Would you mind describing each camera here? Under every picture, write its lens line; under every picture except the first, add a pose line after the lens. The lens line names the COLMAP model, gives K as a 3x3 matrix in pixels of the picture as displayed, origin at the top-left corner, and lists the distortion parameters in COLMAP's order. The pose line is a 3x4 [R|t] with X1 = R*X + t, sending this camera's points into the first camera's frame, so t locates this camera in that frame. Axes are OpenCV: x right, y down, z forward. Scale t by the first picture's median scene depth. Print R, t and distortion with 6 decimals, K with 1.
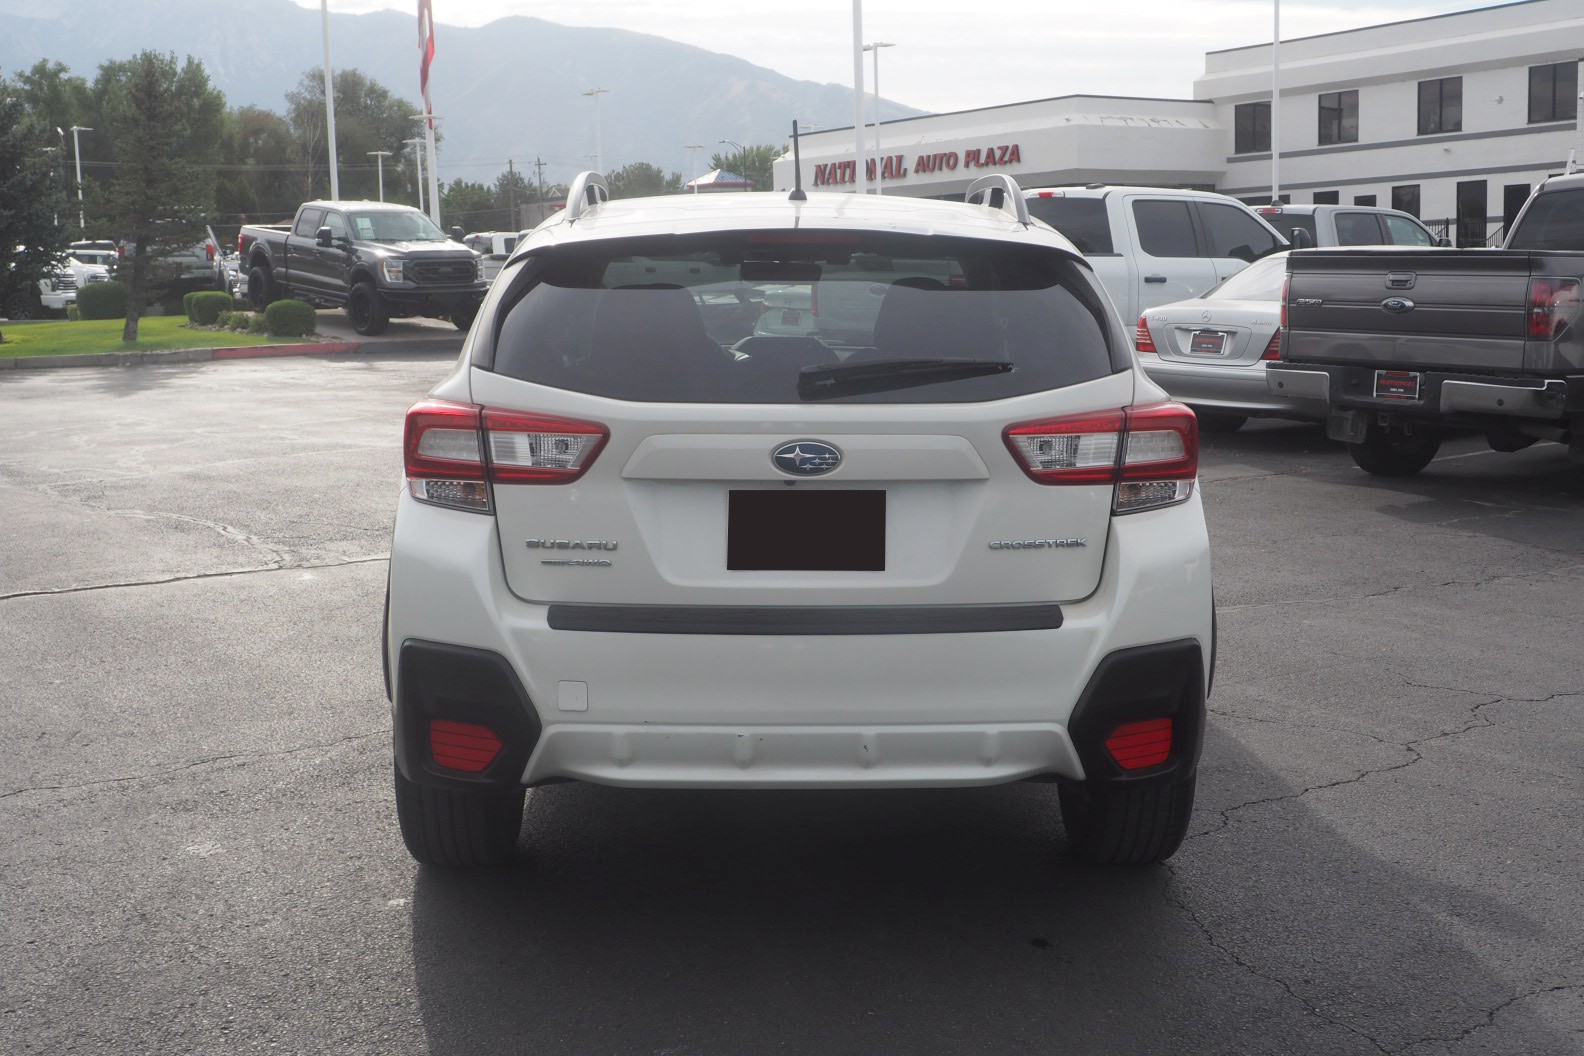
lens RADIAL K [[1854.7, 0, 808.0], [0, 1854.7, 539.5], [0, 0, 1]] dist [-0.009013, 0.000000]
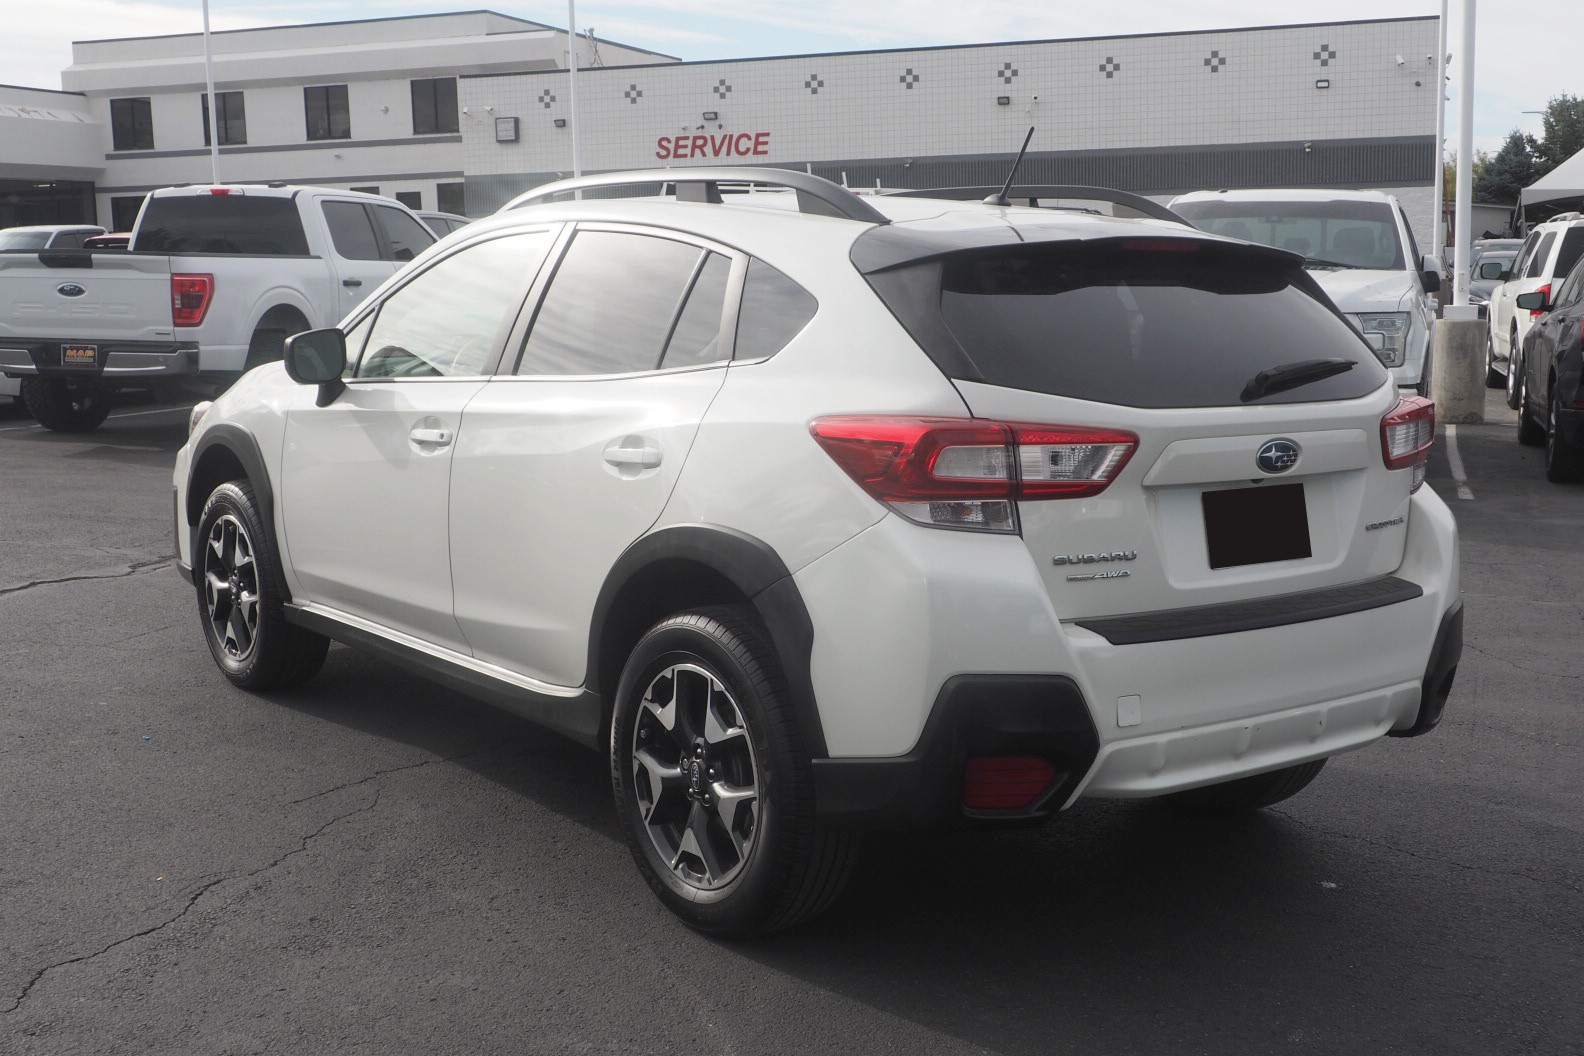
lens RADIAL K [[1854.7, 0, 812.3], [0, 1854.7, 538.6], [0, 0, 1]] dist [-0.009013, 0.000000]
pose [[0.807420, -0.076432, 0.585005, -0.371422], [0.077491, 0.996721, 0.023271, -0.018869], [-0.584865, 0.026543, 0.810696, 0.135690]]
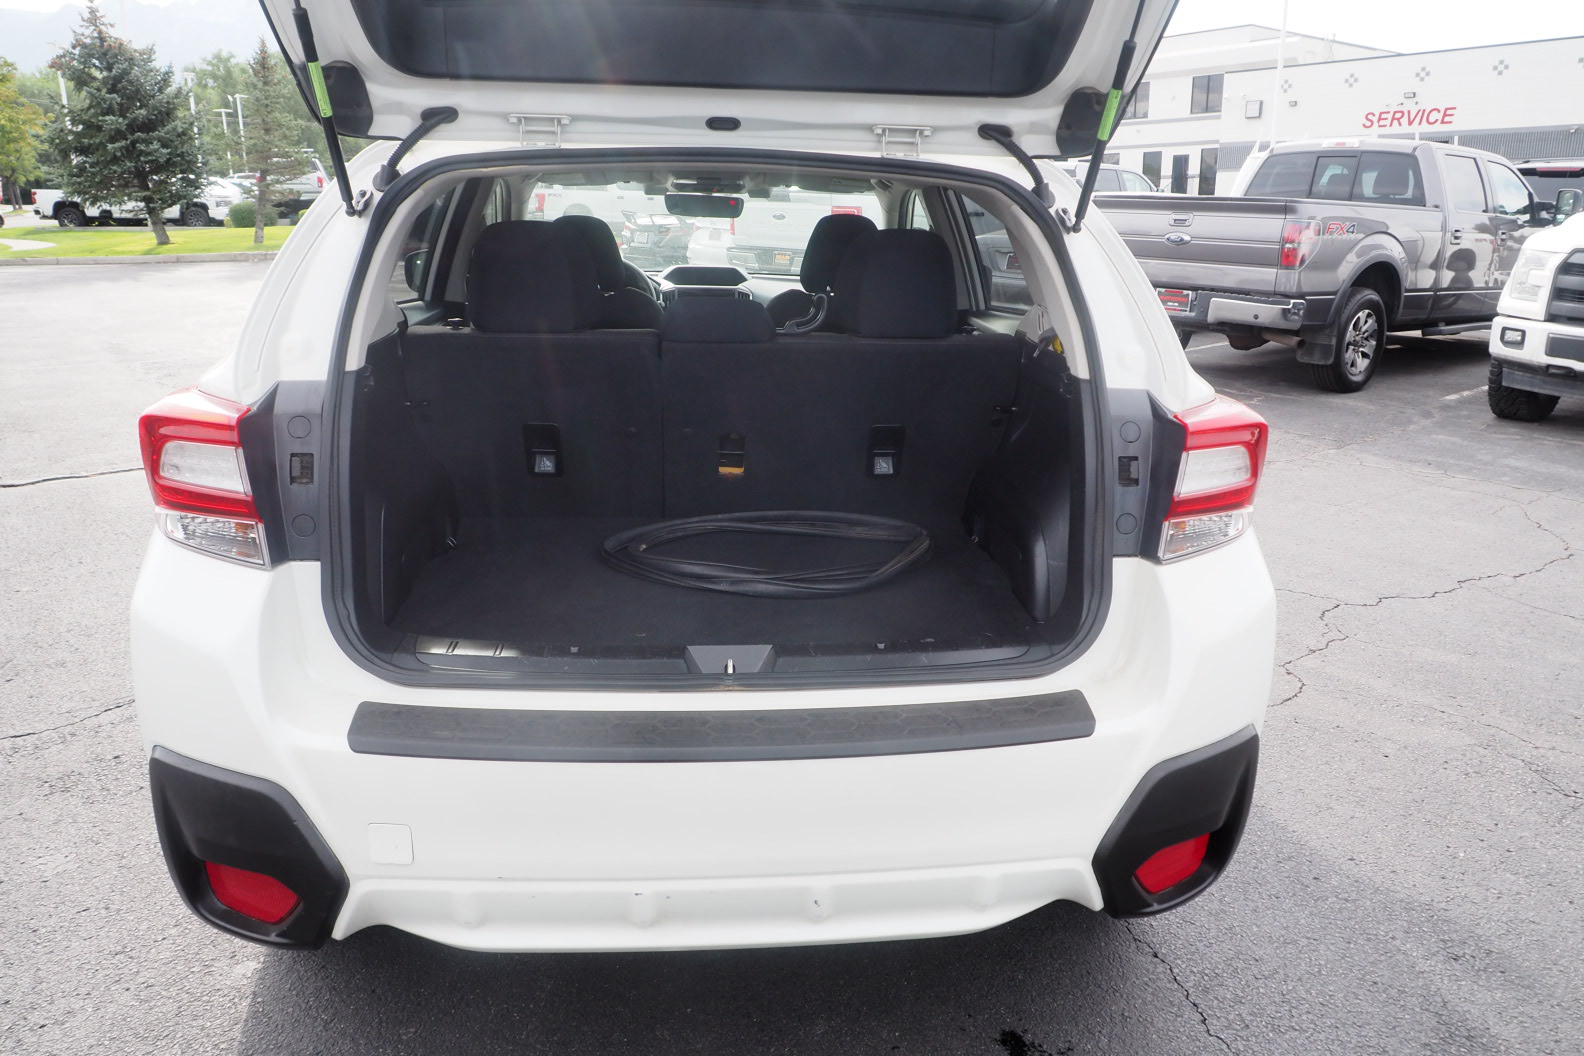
lens RADIAL K [[1124.7, 0, 795.7], [0, 1124.7, 522.0], [0, 0, 1]] dist [-0.024705, -0.000999]
pose [[0.998060, 0.002181, 0.062228, -0.001778], [-0.010483, 0.991006, 0.133405, -0.040184], [-0.061377, -0.133798, 0.989106, 0.268475]]
